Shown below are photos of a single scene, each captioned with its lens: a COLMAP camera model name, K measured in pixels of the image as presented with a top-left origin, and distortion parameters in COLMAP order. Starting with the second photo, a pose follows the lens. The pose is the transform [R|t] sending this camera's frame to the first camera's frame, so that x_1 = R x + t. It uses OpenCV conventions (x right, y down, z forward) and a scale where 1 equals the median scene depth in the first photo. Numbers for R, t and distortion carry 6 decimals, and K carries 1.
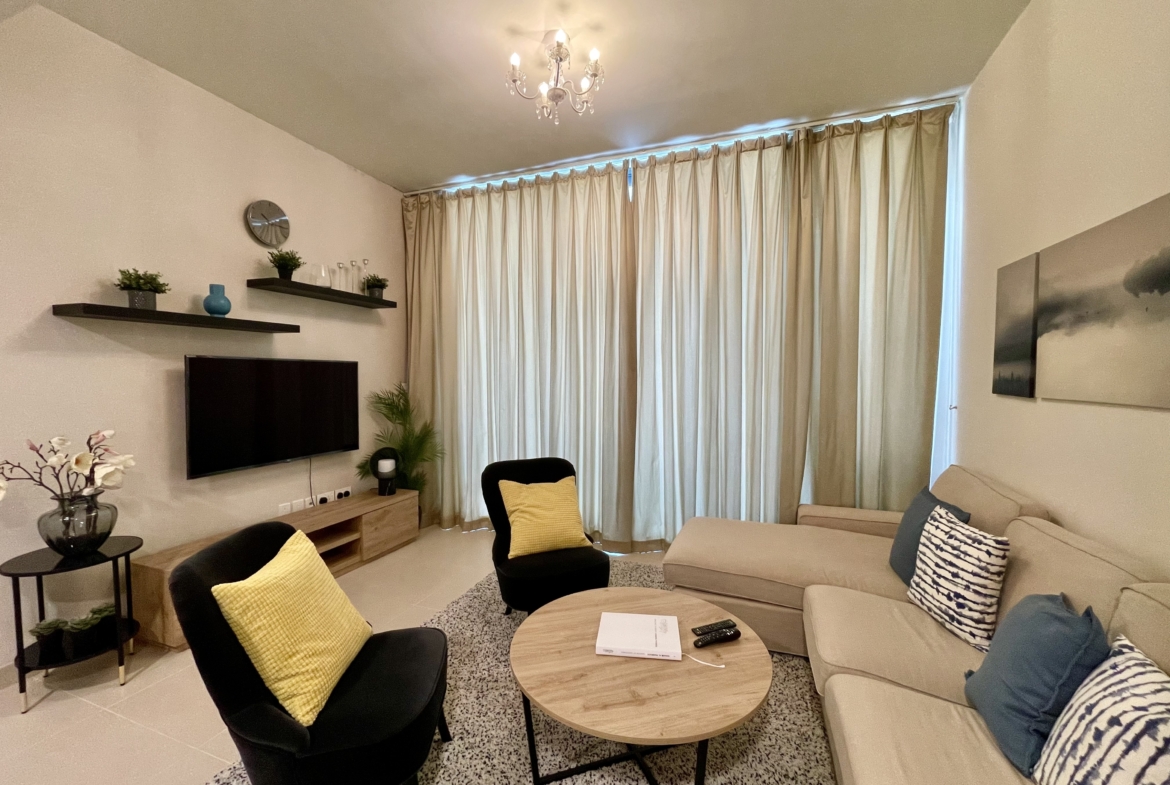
lens RADIAL K [[473.8, 0, 577.1], [0, 473.8, 391.5], [0, 0, 1]] dist [-0.014580, -0.000579]
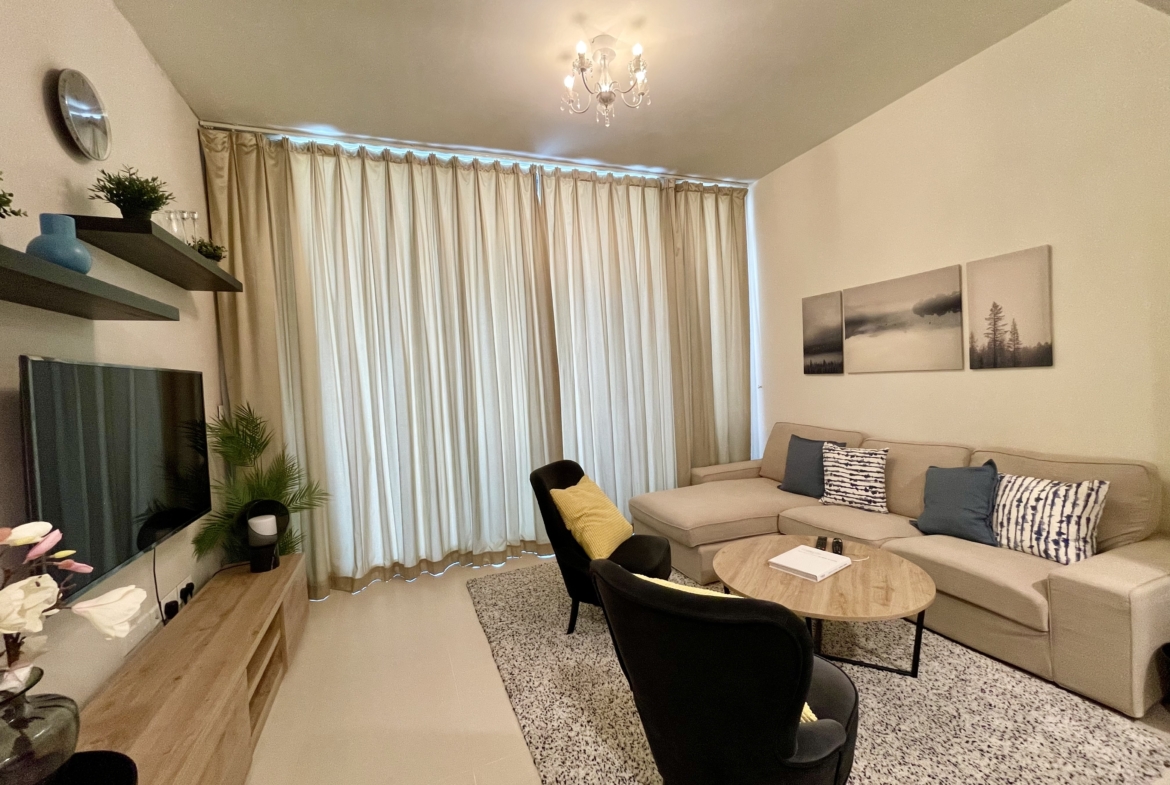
lens RADIAL K [[473.8, 0, 579.2], [0, 473.8, 391.2], [0, 0, 1]] dist [-0.014580, -0.000579]
pose [[0.737151, -0.058862, 0.673160, -0.618245], [0.076504, 0.997063, 0.003409, -0.001105], [-0.671384, 0.048986, 0.739489, 0.237800]]
